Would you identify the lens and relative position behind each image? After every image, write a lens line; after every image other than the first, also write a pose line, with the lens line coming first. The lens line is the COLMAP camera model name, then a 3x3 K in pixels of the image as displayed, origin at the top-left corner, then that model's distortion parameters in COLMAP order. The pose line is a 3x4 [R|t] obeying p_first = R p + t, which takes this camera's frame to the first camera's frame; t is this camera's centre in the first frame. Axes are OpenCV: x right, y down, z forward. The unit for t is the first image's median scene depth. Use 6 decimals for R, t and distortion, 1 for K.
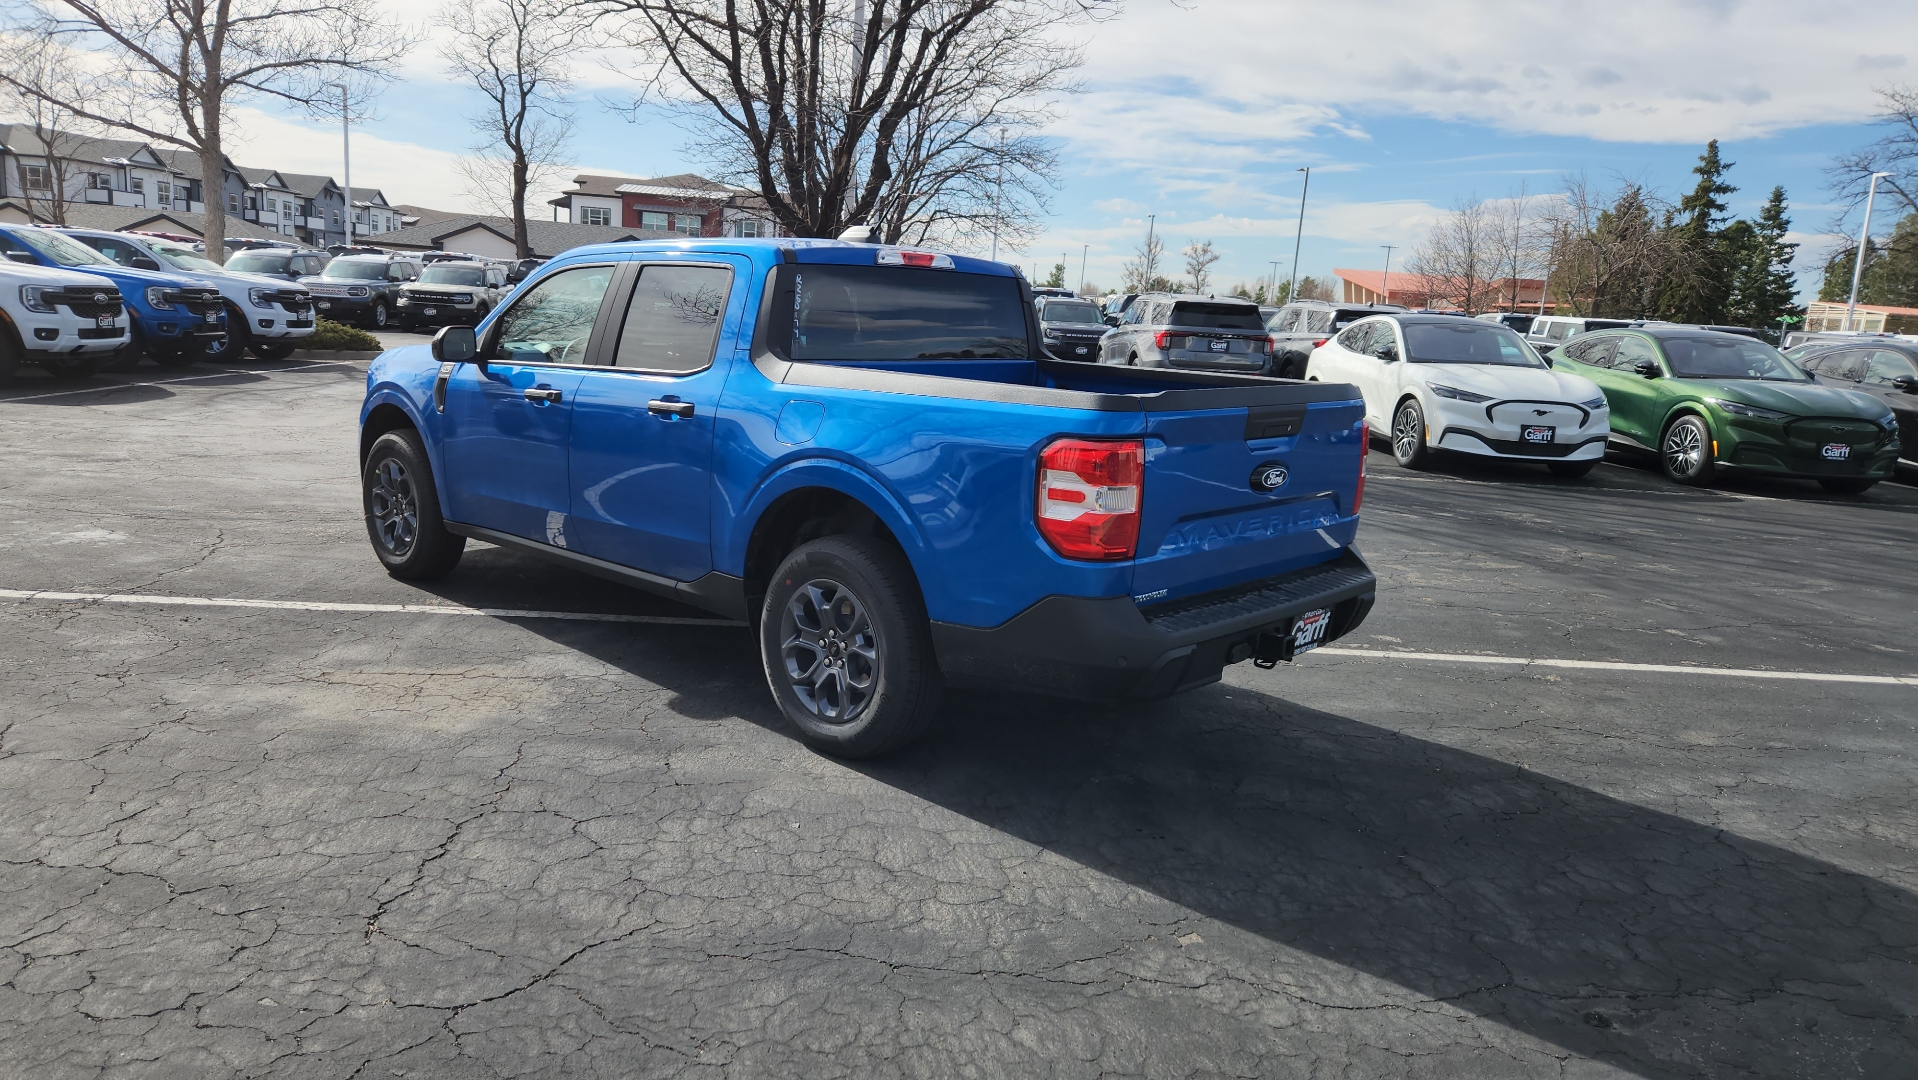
lens RADIAL K [[1274.3, 0, 927.0], [0, 1274.3, 544.5], [0, 0, 1]] dist [0.074735, -0.058897]
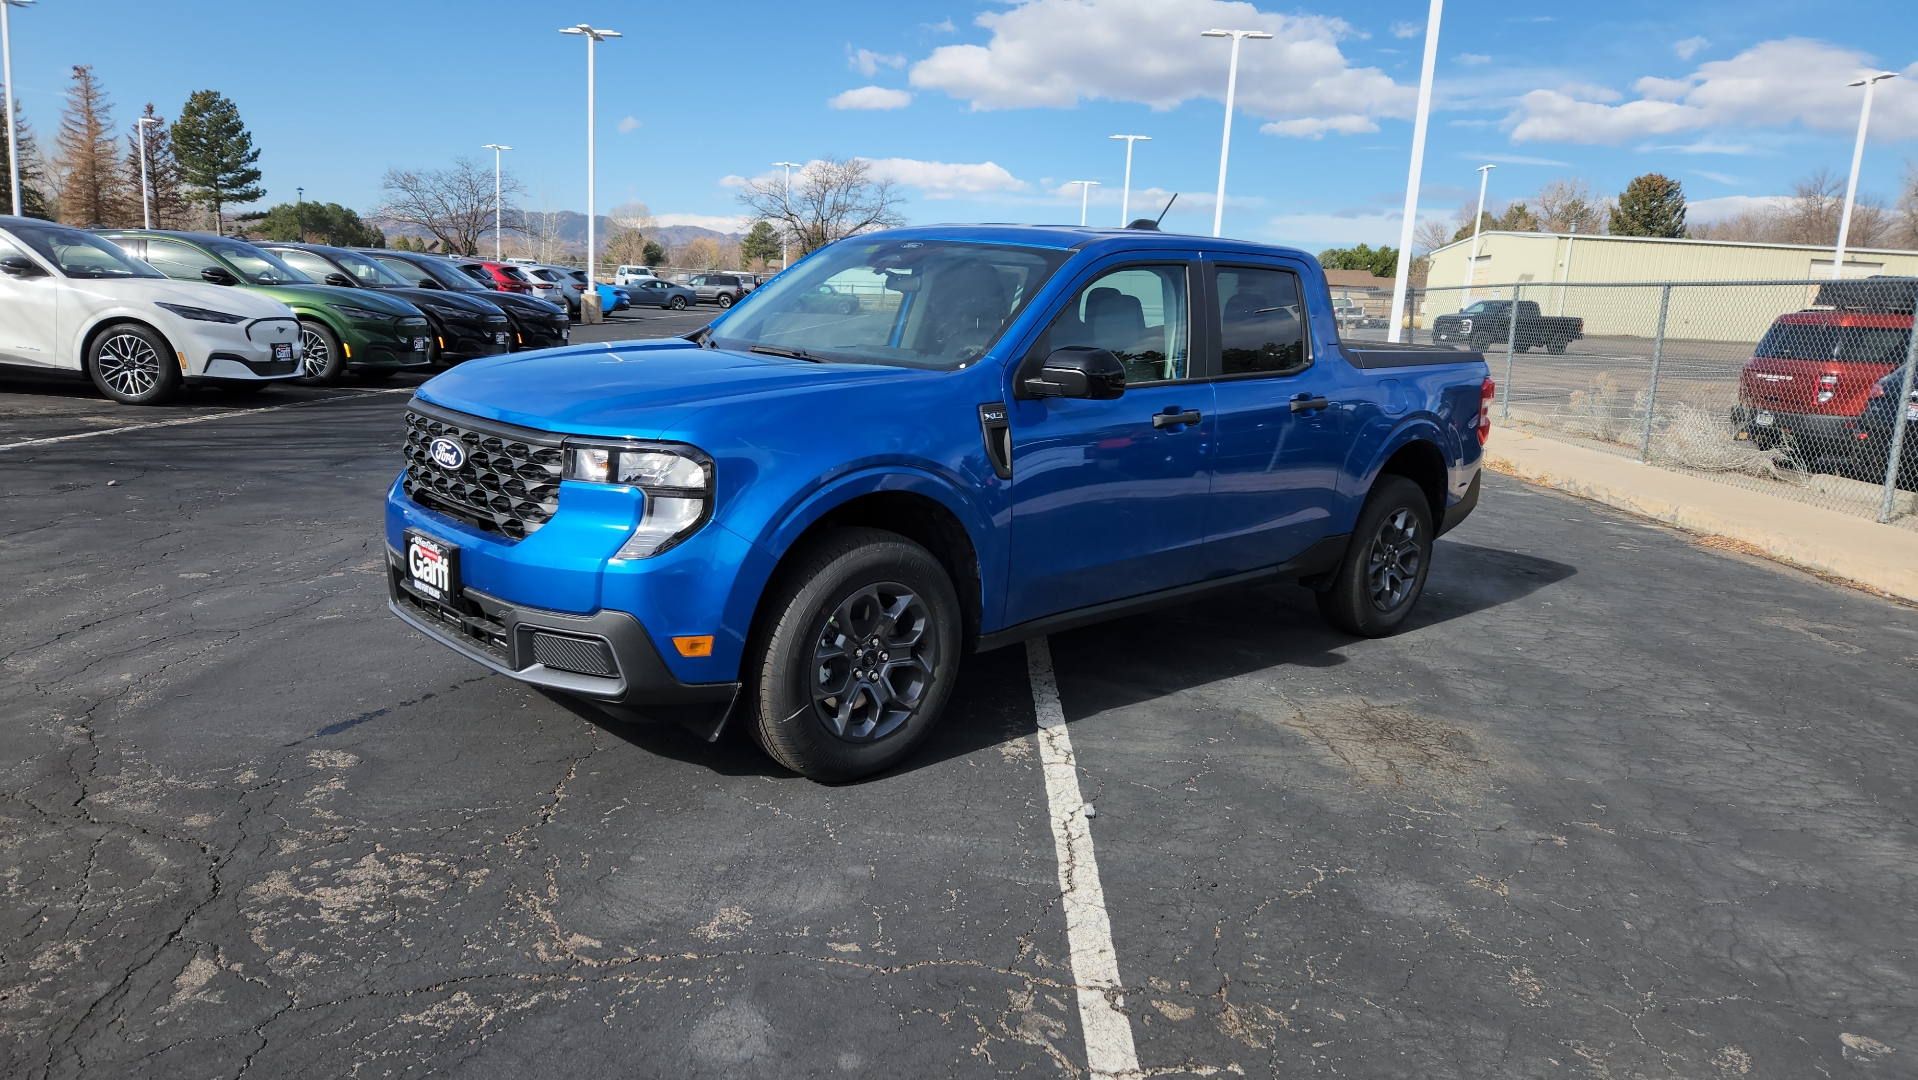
lens RADIAL K [[1272.9, 0, 921.7], [0, 1272.9, 537.0], [0, 0, 1]] dist [0.072044, -0.055243]
pose [[0.064653, -0.235753, 0.969660, -0.463417], [0.136561, 0.964642, 0.225427, -0.102743], [-0.988520, 0.117844, 0.094562, 0.440223]]
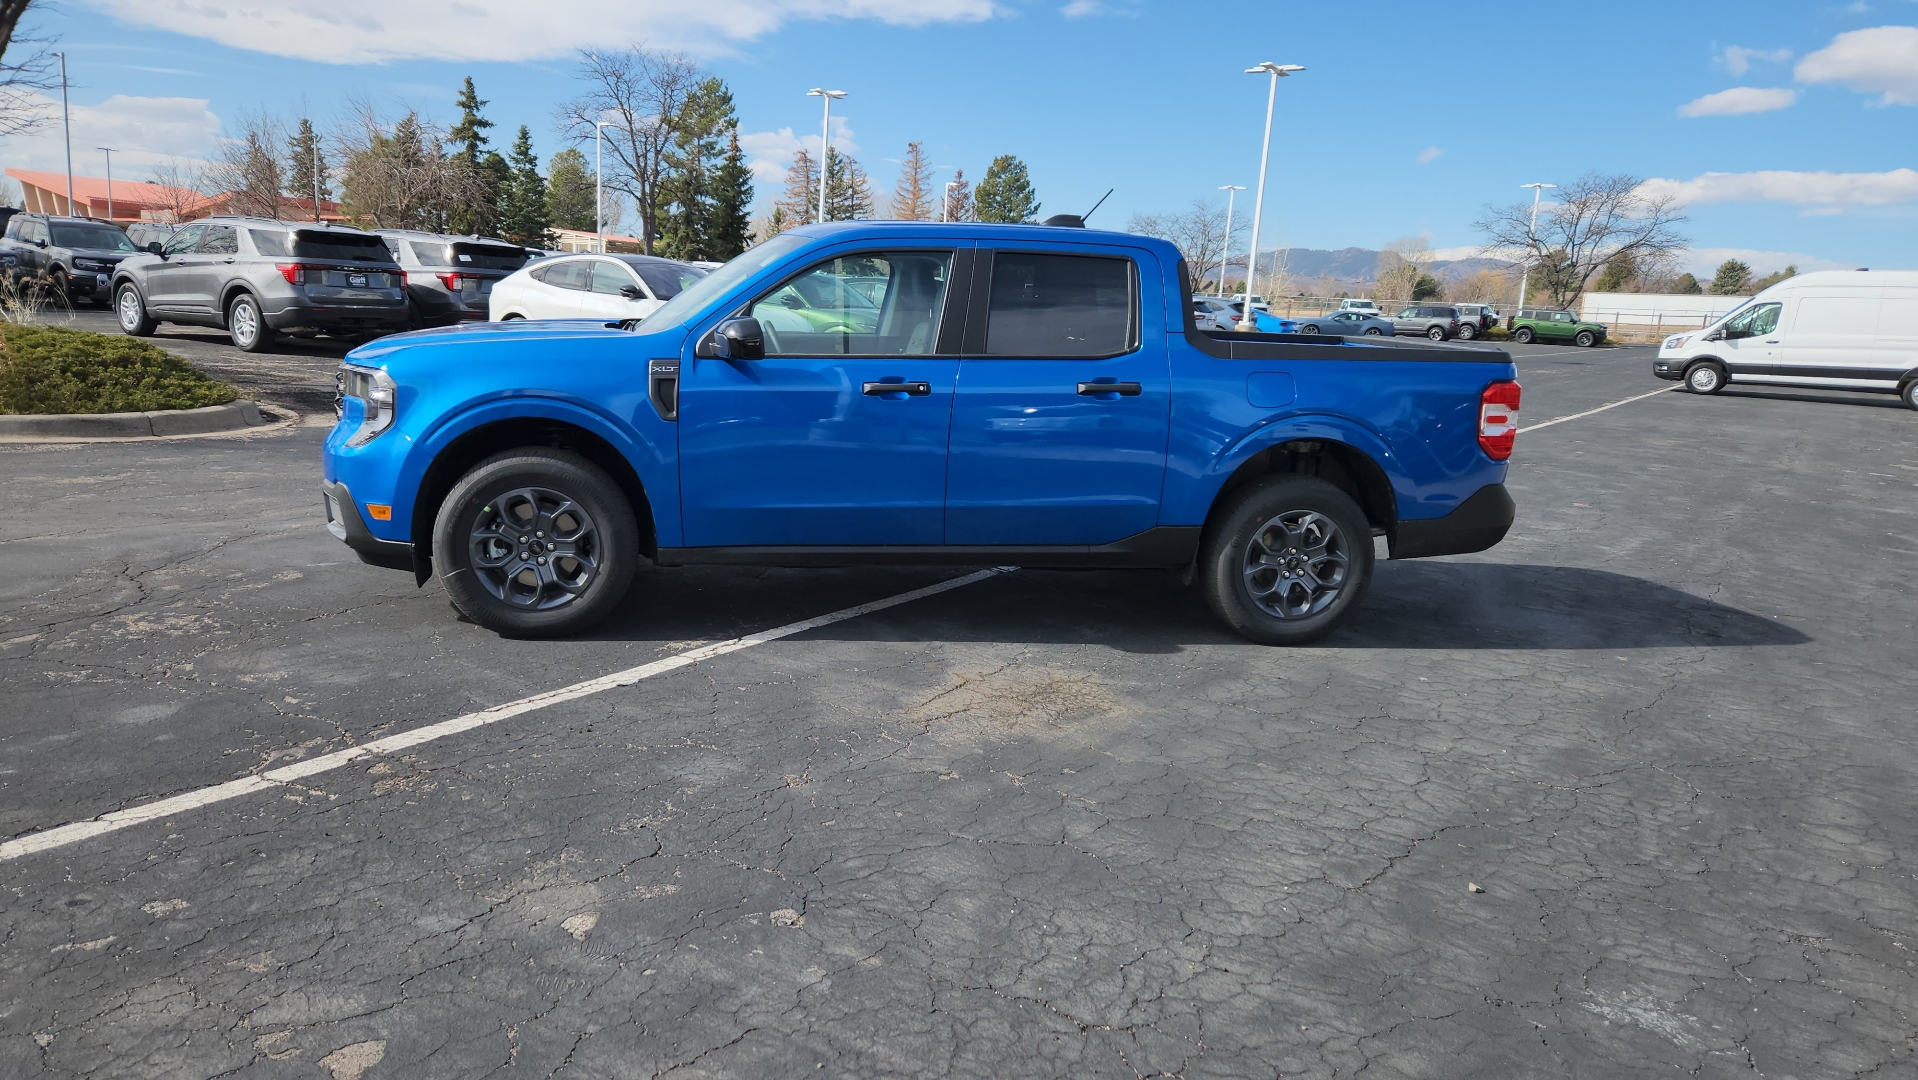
lens RADIAL K [[1272.9, 0, 925.2], [0, 1272.9, 547.7], [0, 0, 1]] dist [0.072044, -0.055243]
pose [[0.595375, -0.180887, 0.782821, -0.422087], [0.128578, 0.983220, 0.129403, -0.048123], [-0.793093, 0.023610, 0.608643, 0.163856]]
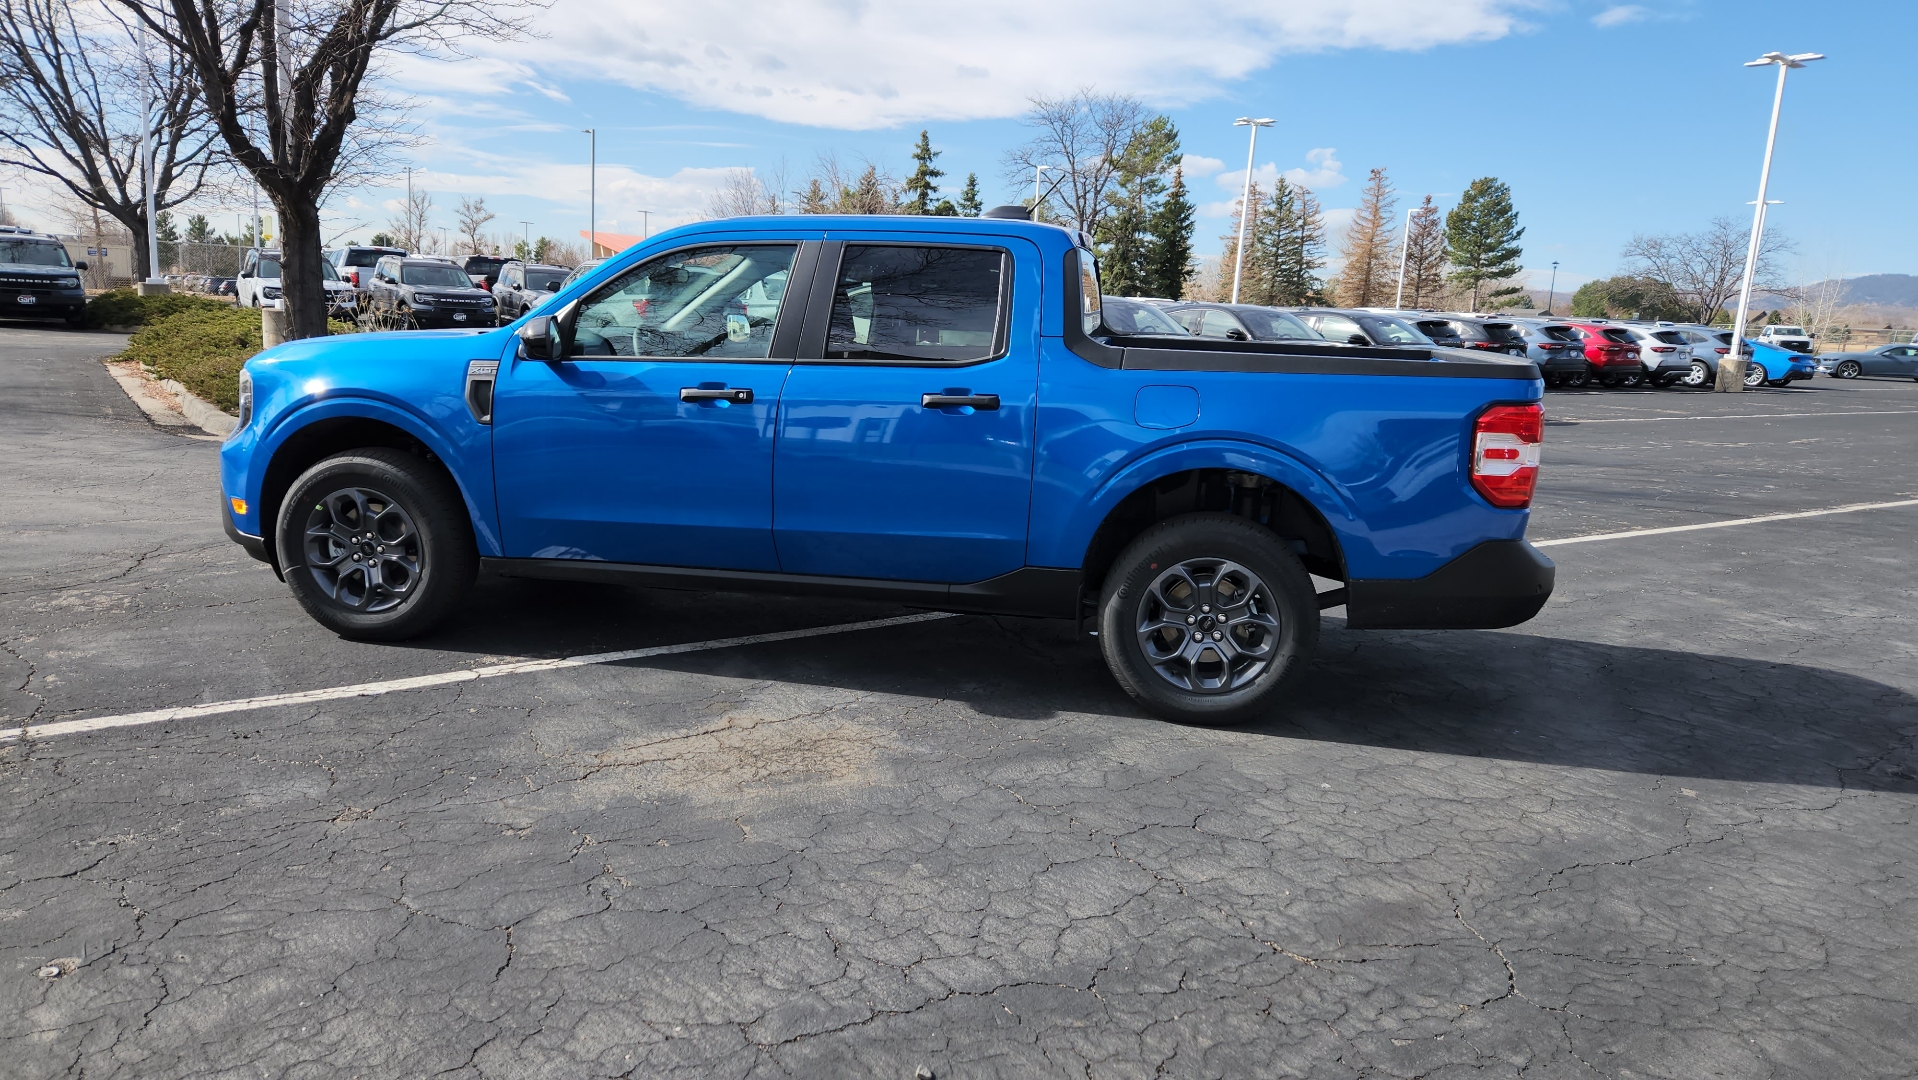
lens RADIAL K [[1274.3, 0, 942.7], [0, 1274.3, 539.2], [0, 0, 1]] dist [0.074735, -0.058897]
pose [[0.831516, -0.114799, 0.543510, -0.260957], [0.101206, 0.993345, 0.054977, -0.020851], [-0.546204, 0.009292, 0.837600, 0.079966]]
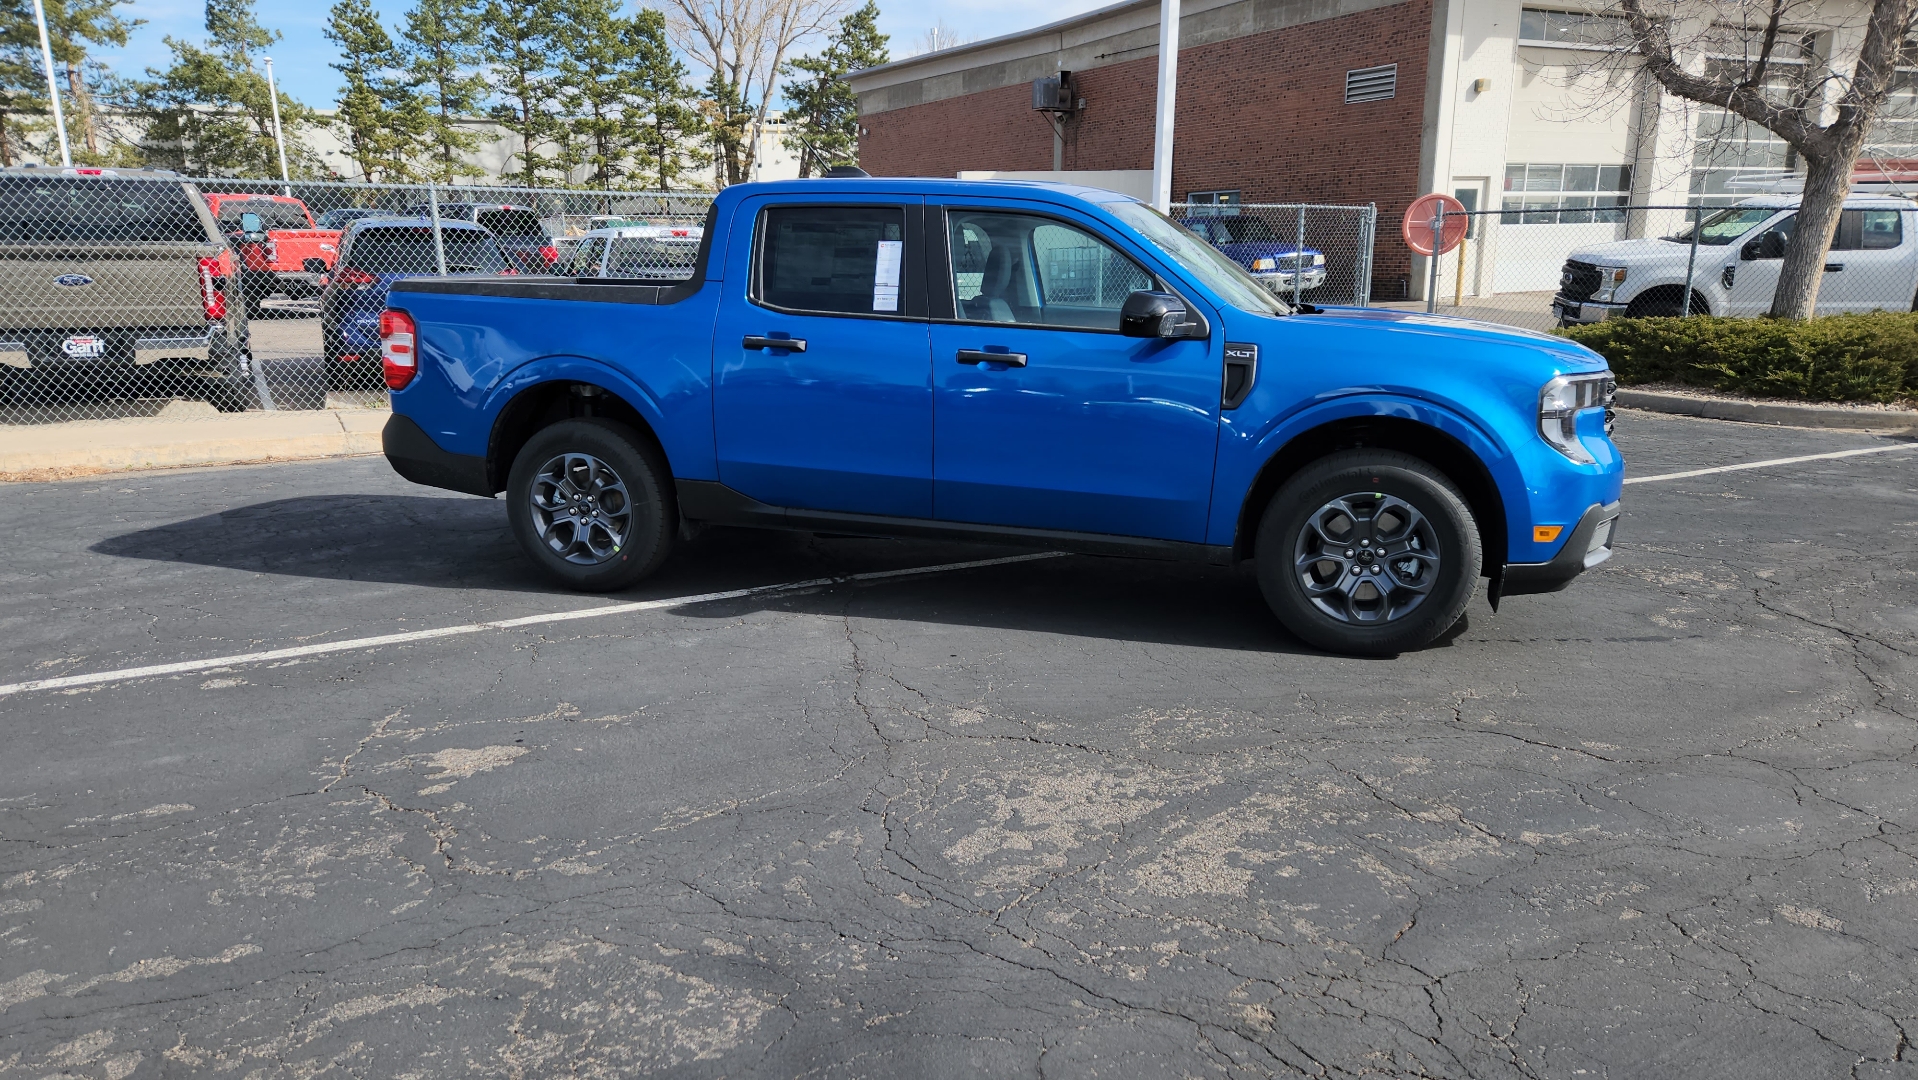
lens RADIAL K [[1287.6, 0, 928.4], [0, 1287.6, 549.3], [0, 0, 1]] dist [0.060648, -0.041905]
pose [[-0.890221, 0.049161, -0.452869, 0.159245], [-0.133563, 0.922297, 0.362670, -0.141300], [0.435509, 0.383343, -0.814482, 0.811311]]
